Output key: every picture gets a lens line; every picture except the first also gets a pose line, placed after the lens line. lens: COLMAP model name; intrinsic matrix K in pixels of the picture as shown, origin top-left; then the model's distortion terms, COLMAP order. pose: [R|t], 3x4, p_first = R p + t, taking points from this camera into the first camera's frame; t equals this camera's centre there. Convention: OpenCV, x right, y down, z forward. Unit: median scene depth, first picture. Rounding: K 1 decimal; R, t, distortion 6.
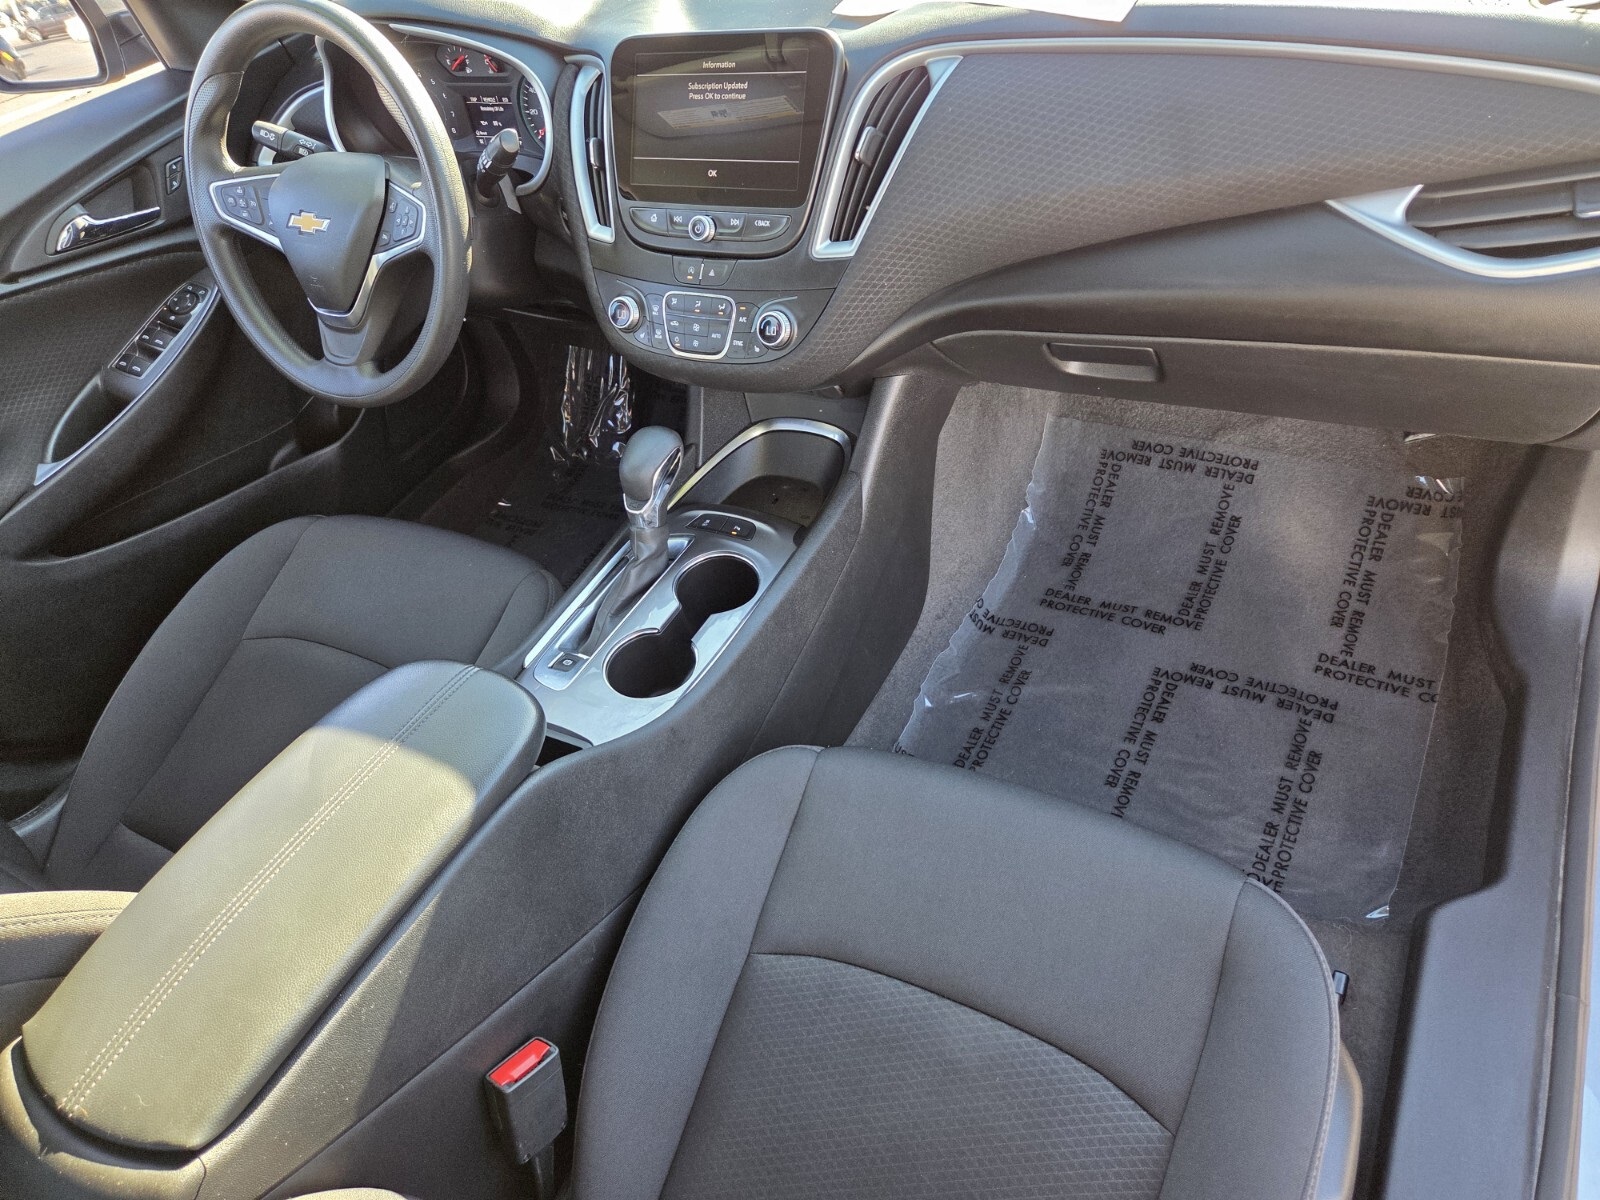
lens RADIAL K [[1080.4, 0, 802.1], [0, 1080.4, 578.8], [0, 0, 1]] dist [0.077088, -0.075085]
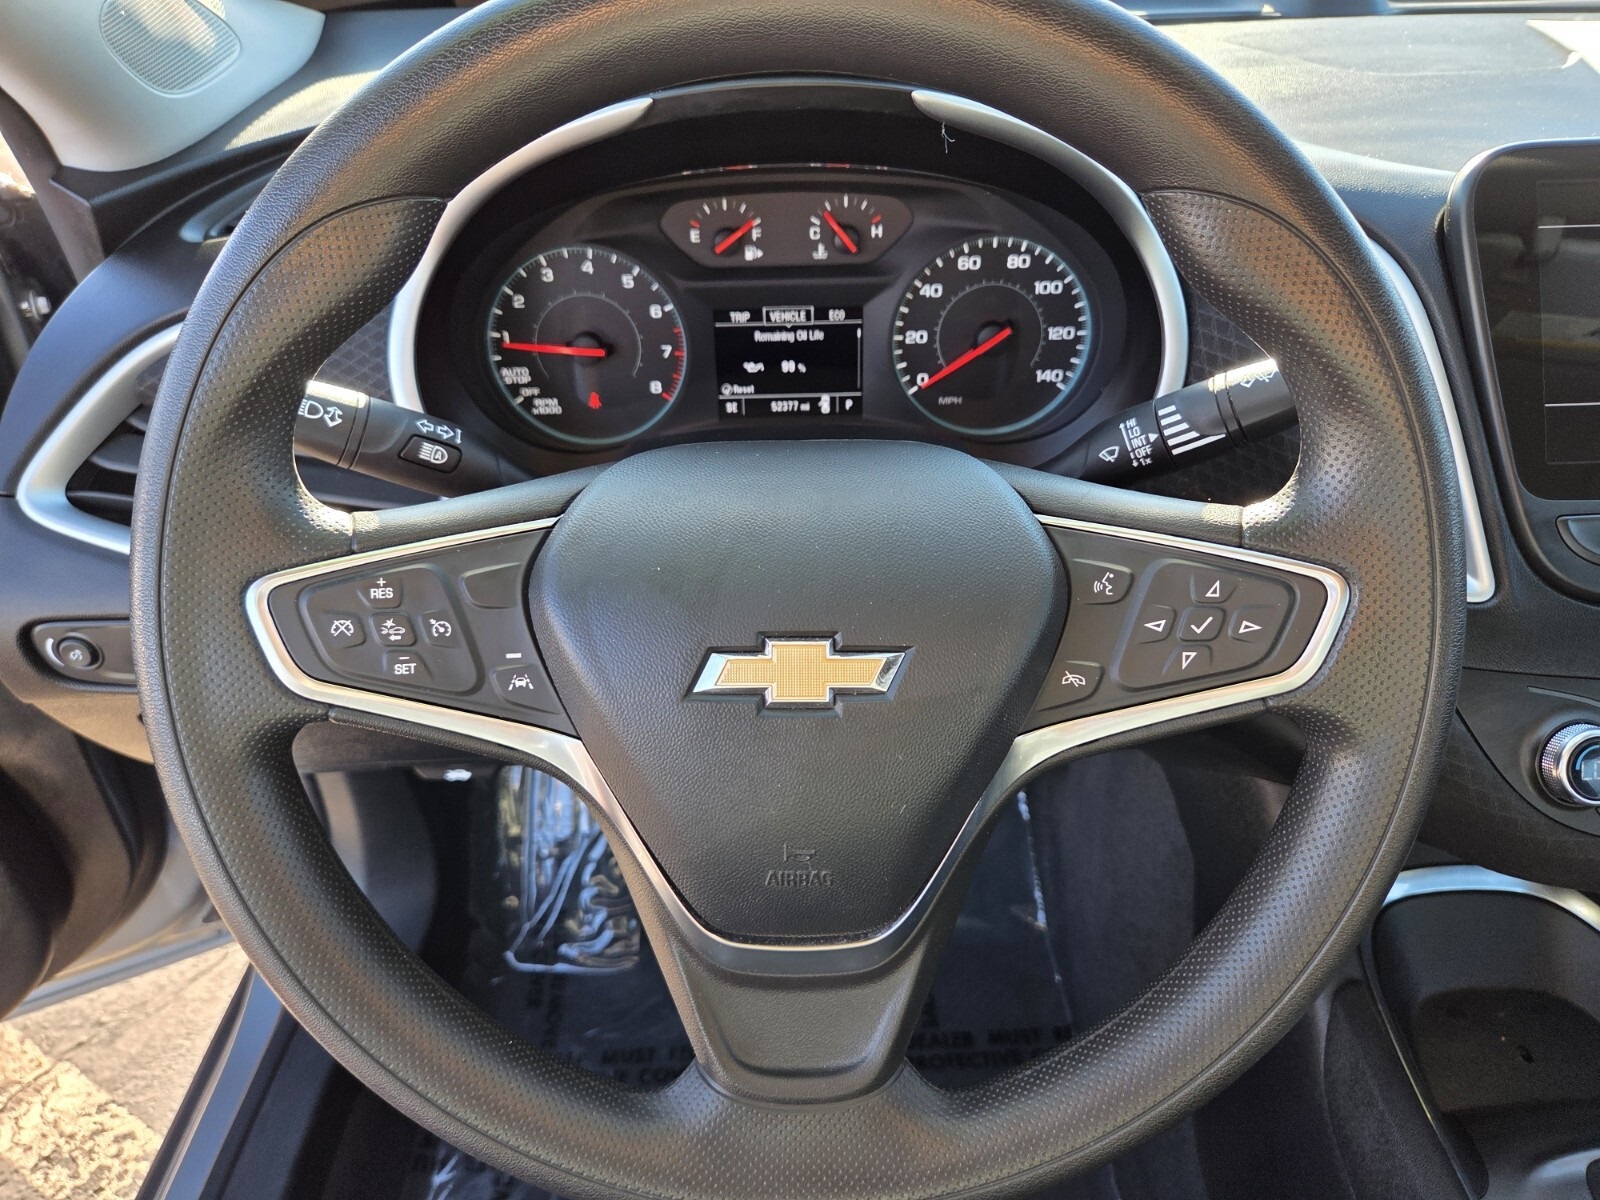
lens RADIAL K [[1080.4, 0, 802.1], [0, 1080.4, 578.8], [0, 0, 1]] dist [0.077088, -0.075085]
pose [[0.855265, -0.116001, 0.505040, -0.562326], [0.229312, 0.958723, -0.168126, -0.286025], [-0.464690, 0.259604, 0.846563, 0.718462]]
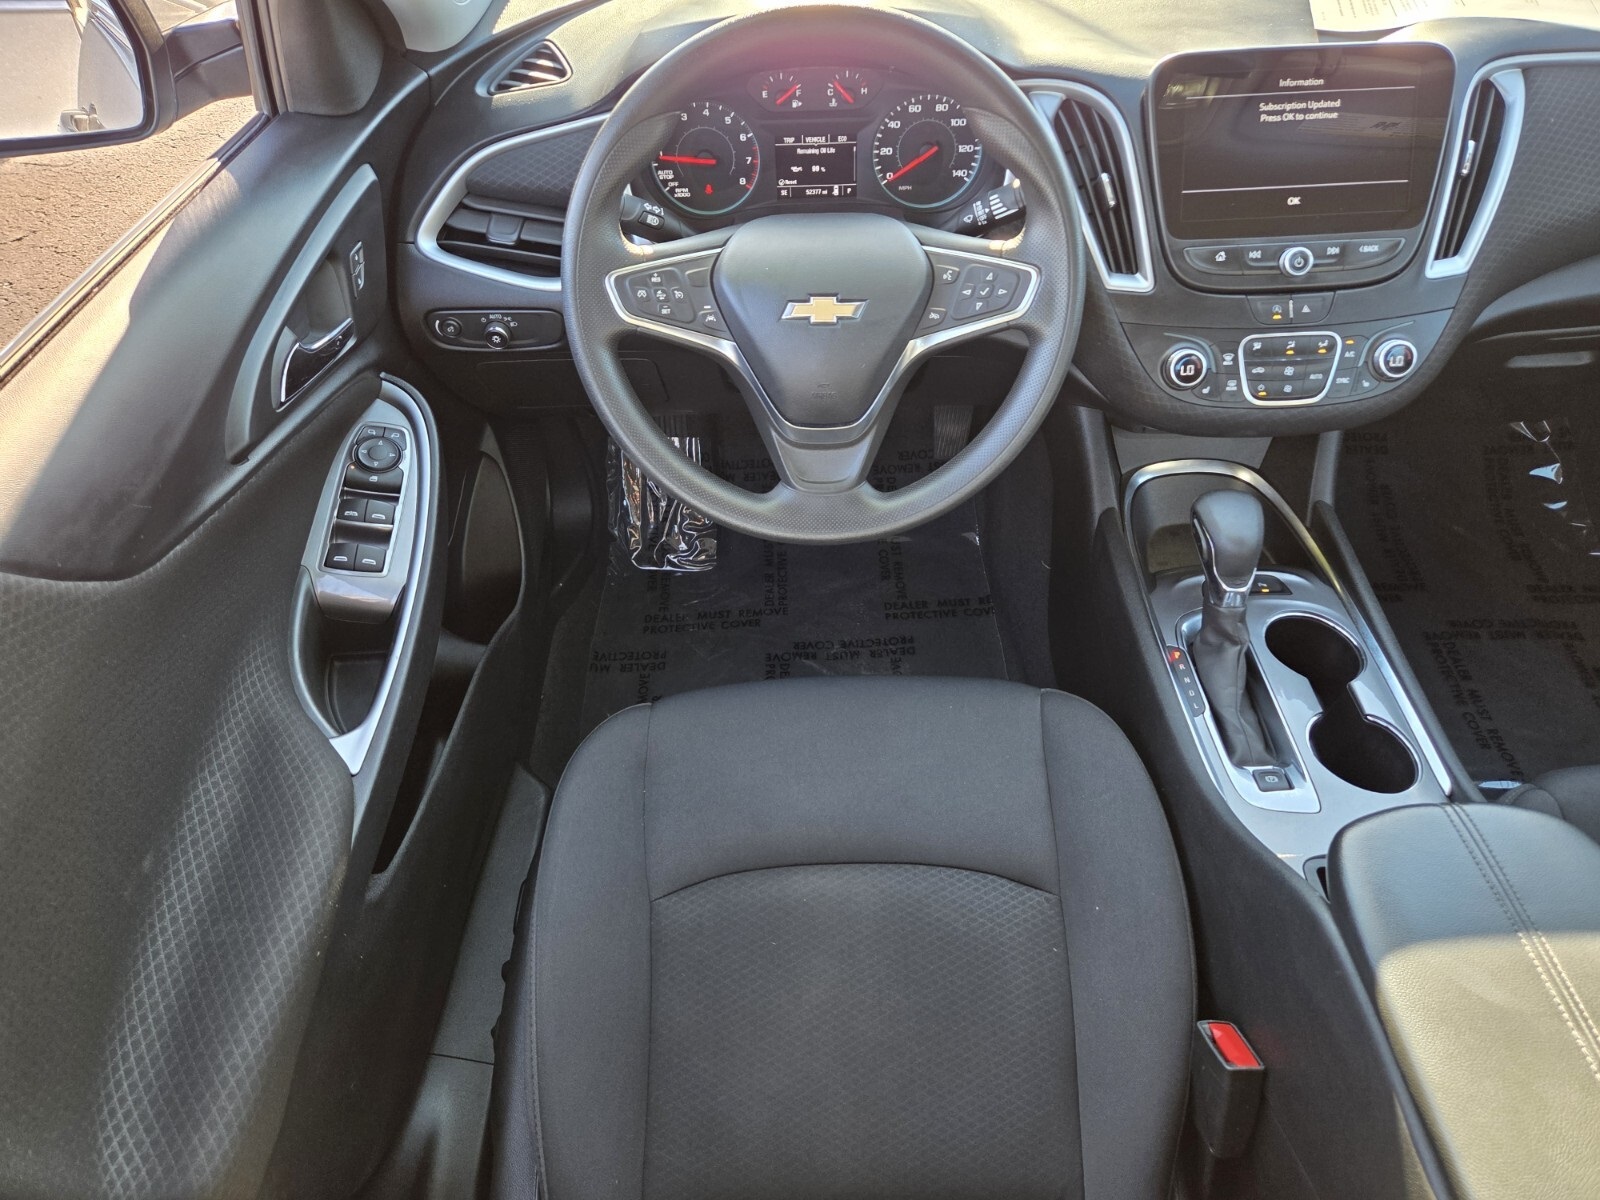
lens RADIAL K [[1080.4, 0, 802.1], [0, 1080.4, 578.8], [0, 0, 1]] dist [0.077088, -0.075085]
pose [[0.861931, -0.216112, 0.458661, -0.799023], [0.229786, 0.972878, 0.026580, -0.162270], [-0.451965, 0.082483, 0.888214, 0.353436]]
